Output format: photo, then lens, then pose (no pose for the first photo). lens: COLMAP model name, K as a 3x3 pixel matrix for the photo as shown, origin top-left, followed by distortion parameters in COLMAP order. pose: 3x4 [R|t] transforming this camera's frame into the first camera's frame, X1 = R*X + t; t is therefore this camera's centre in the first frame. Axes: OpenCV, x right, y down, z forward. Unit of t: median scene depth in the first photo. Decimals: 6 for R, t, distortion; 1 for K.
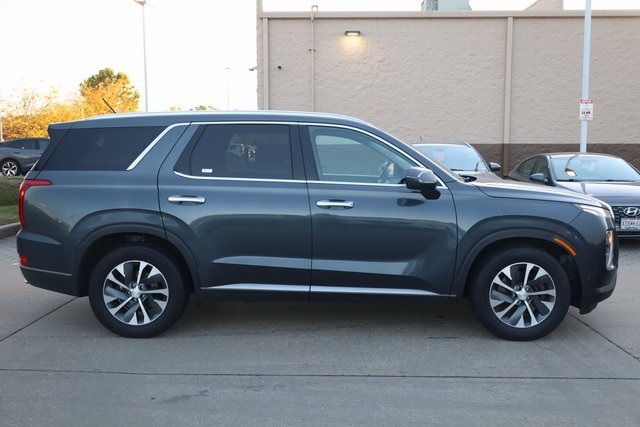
lens RADIAL K [[662.8, 0, 317.4], [0, 662.8, 210.8], [0, 0, 1]] dist [-0.001305, 0.000000]
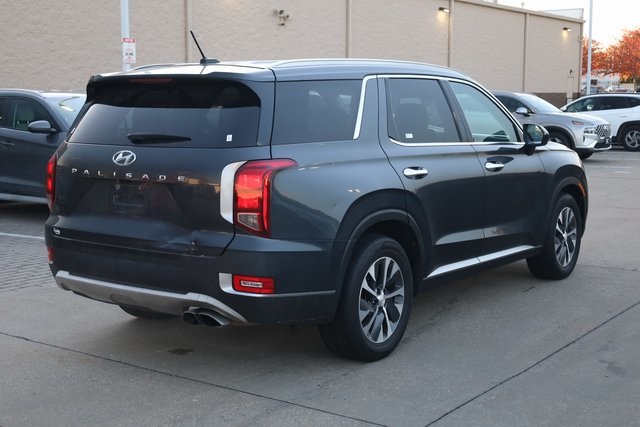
lens RADIAL K [[961.4, 0, 319.4], [0, 961.4, 211.6], [0, 0, 1]] dist [0.030443, 0.000000]
pose [[0.550457, -0.107416, 0.827924, -1.220144], [0.083975, 0.993783, 0.073103, -0.064259], [-0.830629, 0.029285, 0.556055, 0.440659]]
